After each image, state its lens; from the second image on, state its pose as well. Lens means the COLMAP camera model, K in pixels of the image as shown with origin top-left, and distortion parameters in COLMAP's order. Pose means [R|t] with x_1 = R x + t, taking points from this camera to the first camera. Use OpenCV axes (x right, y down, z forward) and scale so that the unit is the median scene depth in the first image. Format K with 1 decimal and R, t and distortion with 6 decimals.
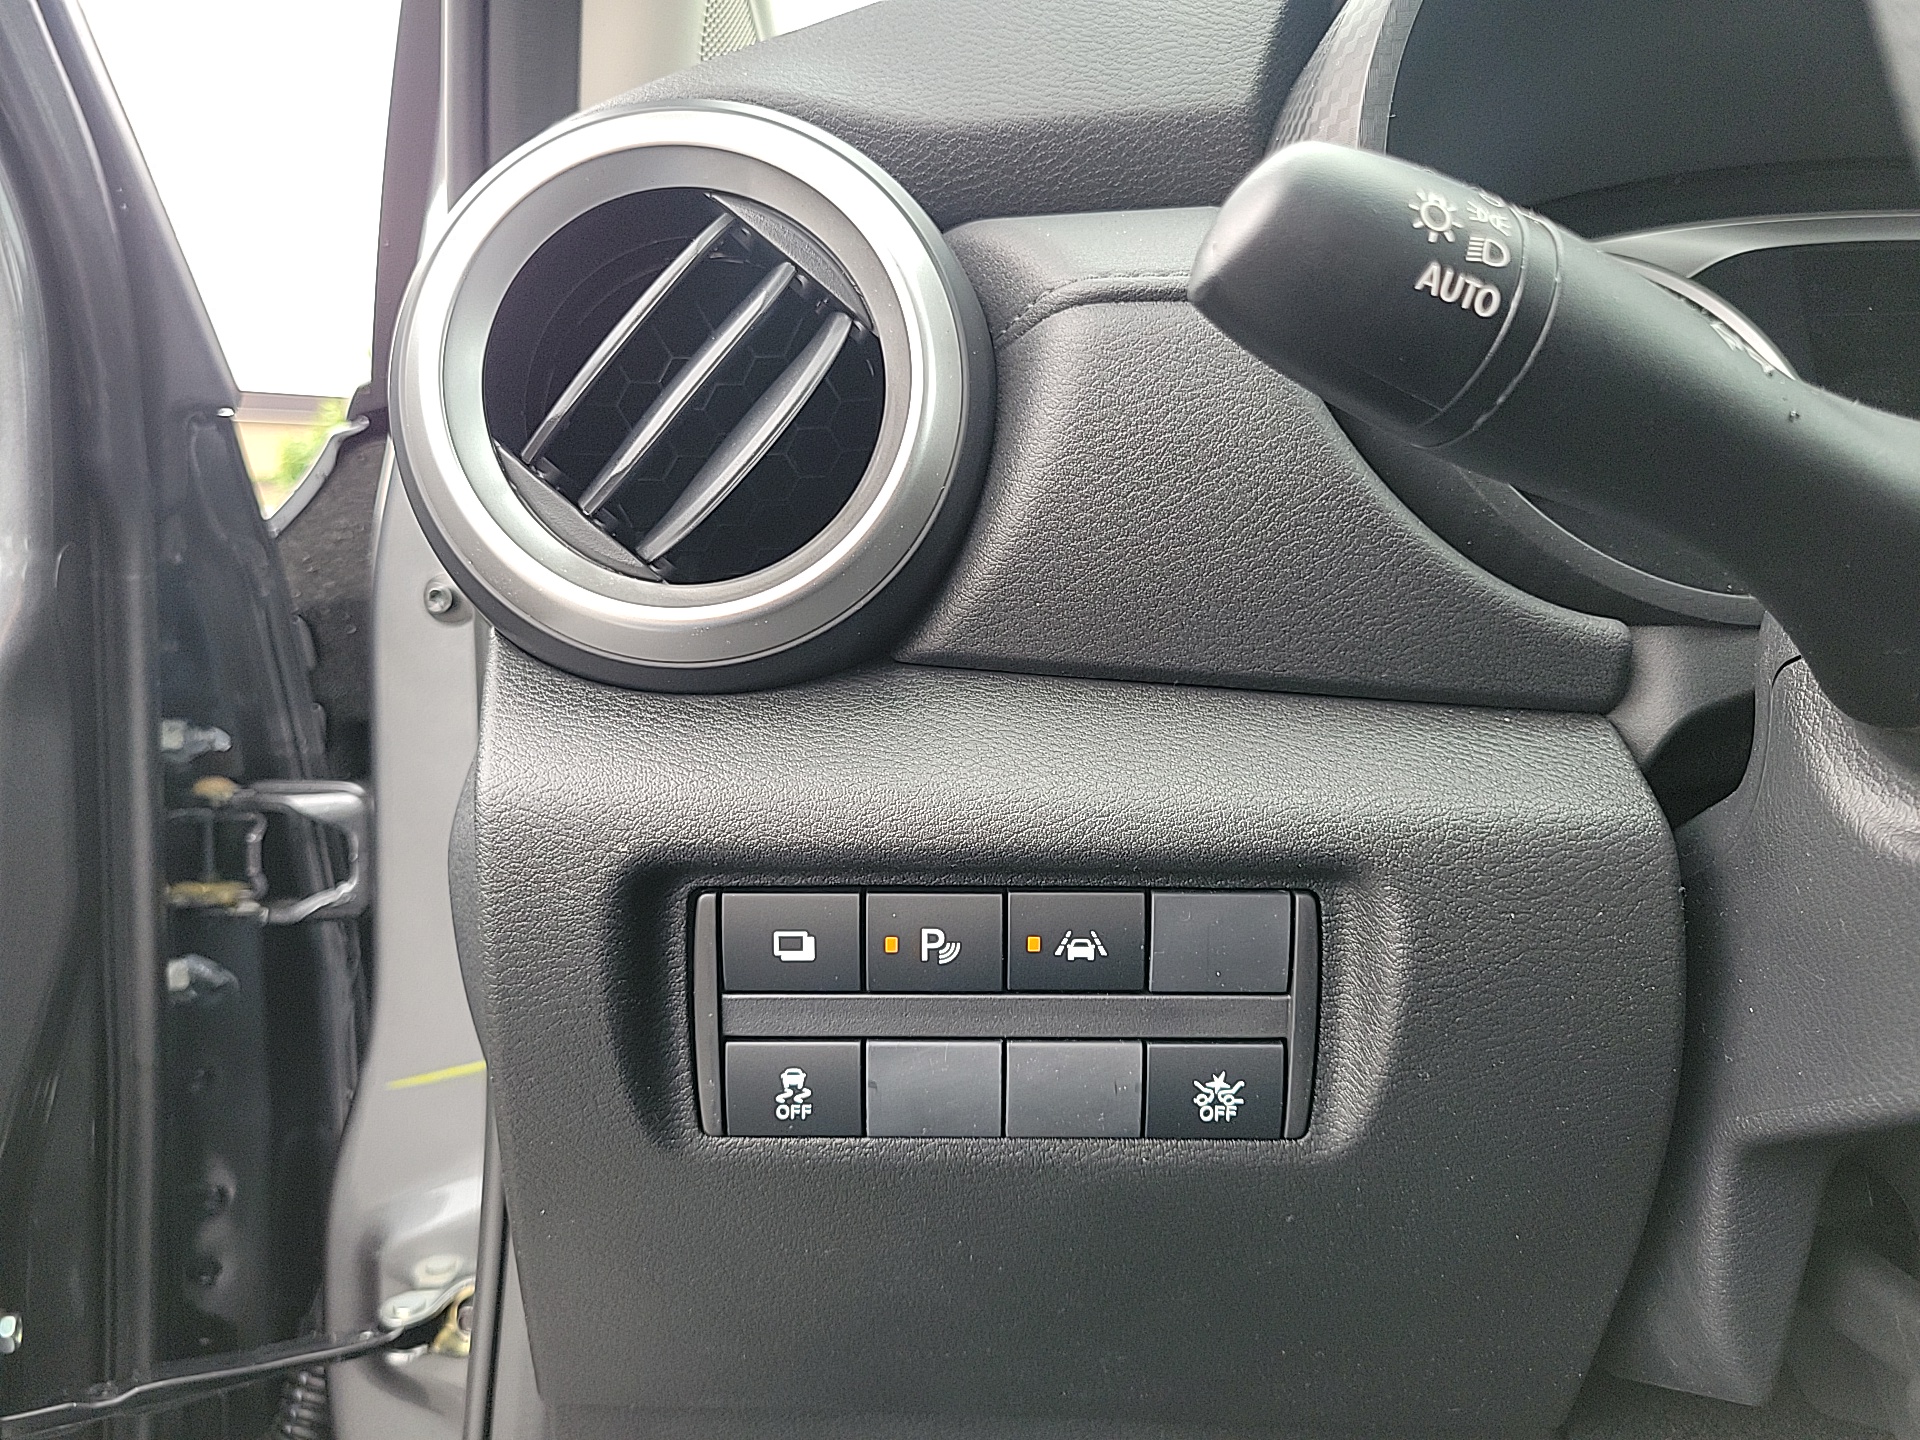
lens RADIAL K [[1471.7, 0, 963.4], [0, 1471.7, 716.1], [0, 0, 1]] dist [0.029457, -0.023614]
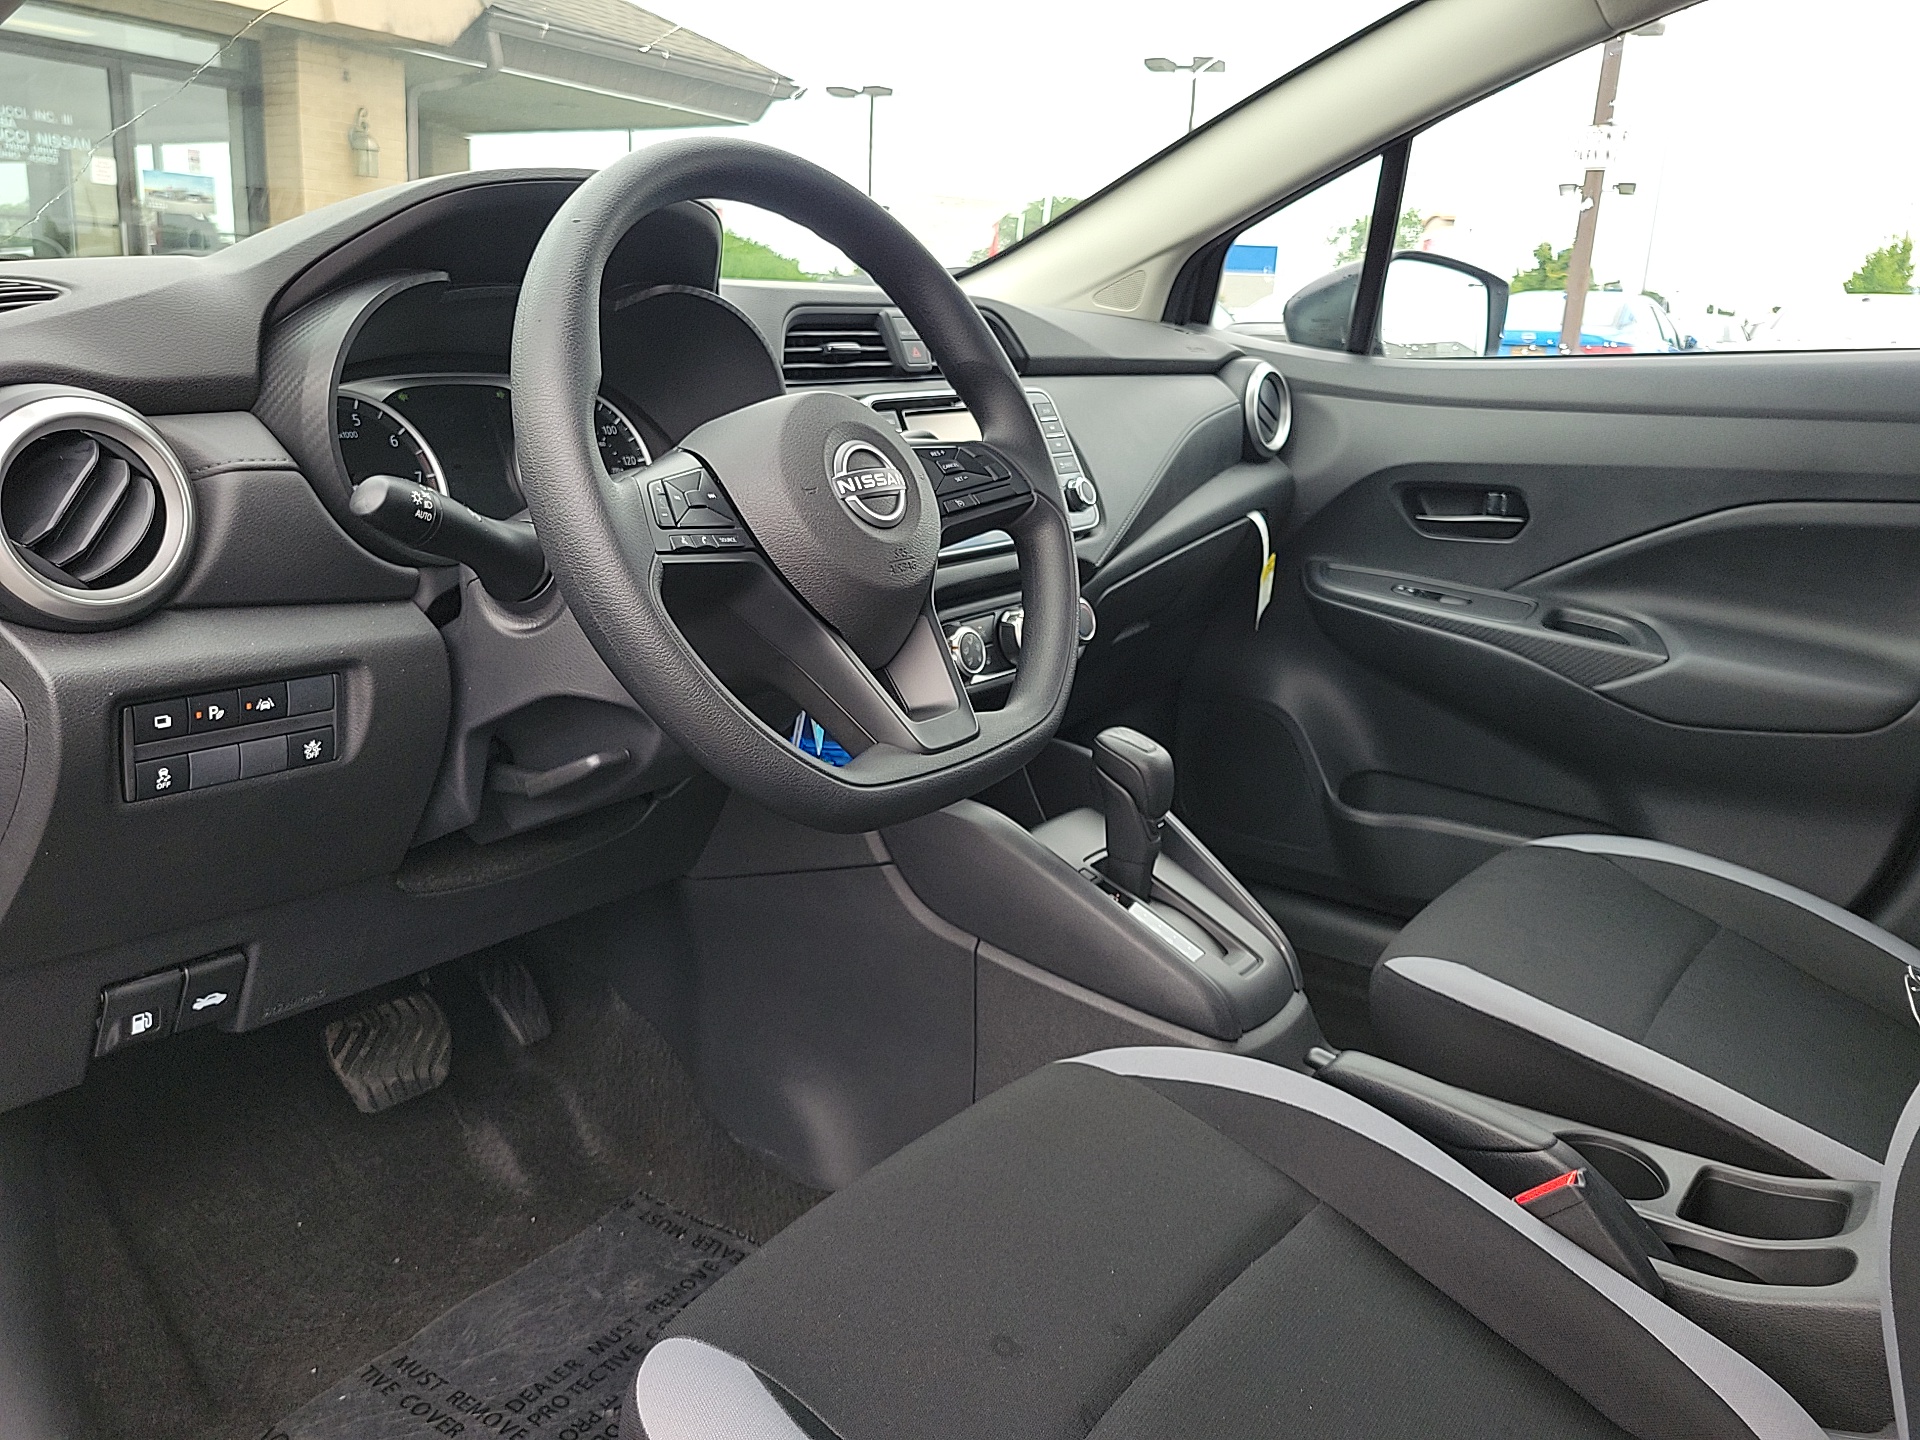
lens RADIAL K [[1471.7, 0, 951.5], [0, 1471.7, 732.8], [0, 0, 1]] dist [0.029457, -0.023614]
pose [[0.583118, -0.181784, 0.791788, -1.370393], [0.032950, 0.979133, 0.200529, -0.305719], [-0.811719, -0.090843, 0.576940, -1.654504]]
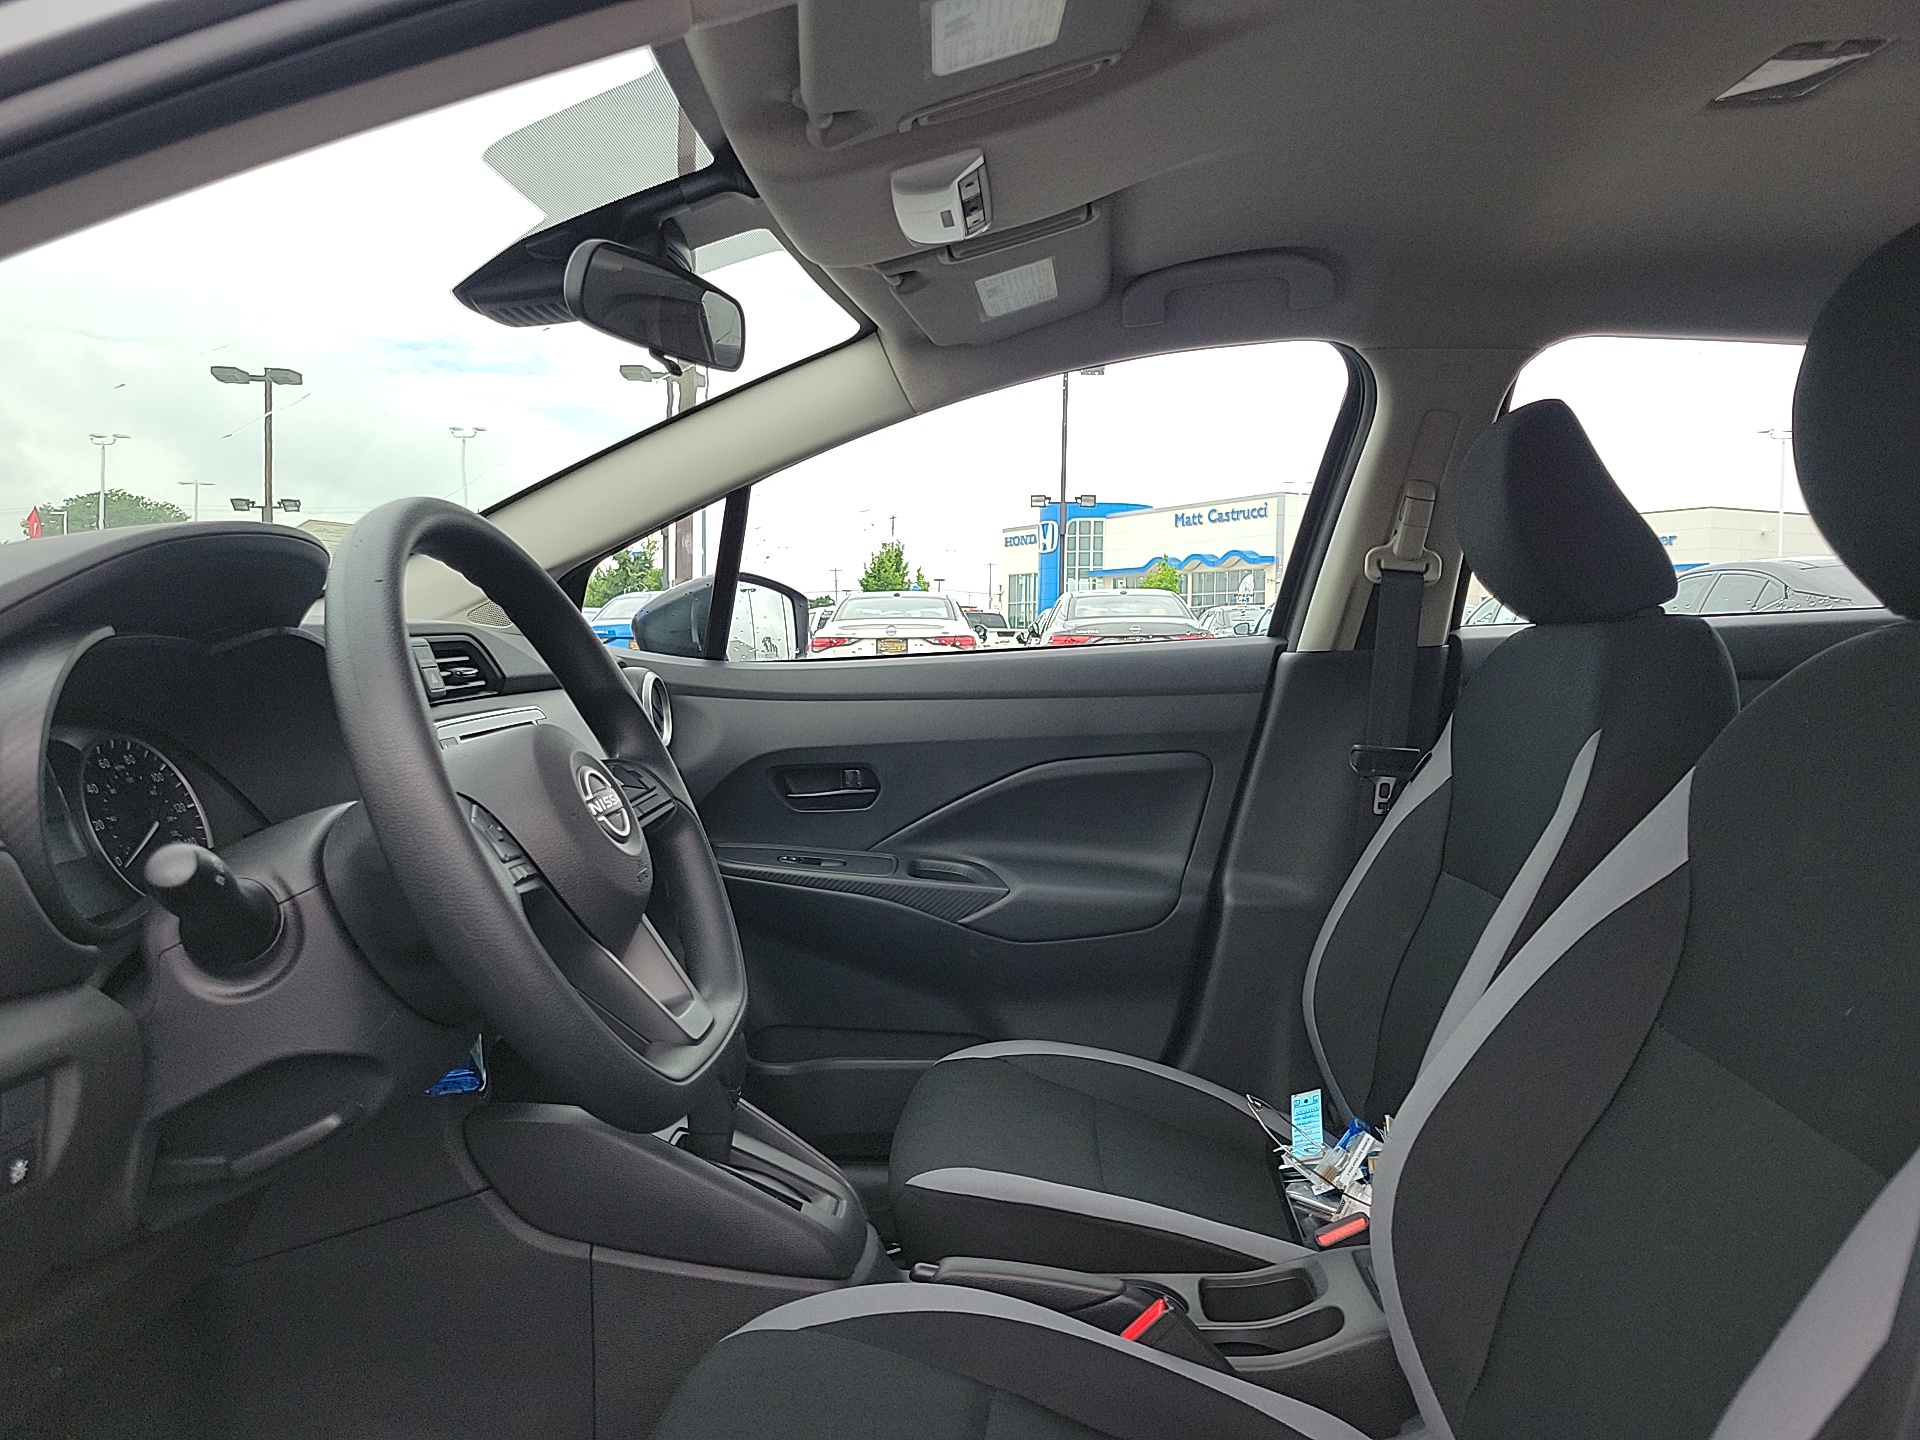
lens RADIAL K [[1471.7, 0, 922.4], [0, 1471.7, 717.7], [0, 0, 1]] dist [0.029457, -0.023614]
pose [[0.060279, -0.039025, 0.997418, -2.171992], [0.089981, 0.995380, 0.033508, -0.436383], [-0.994118, 0.087729, 0.063512, -0.707996]]
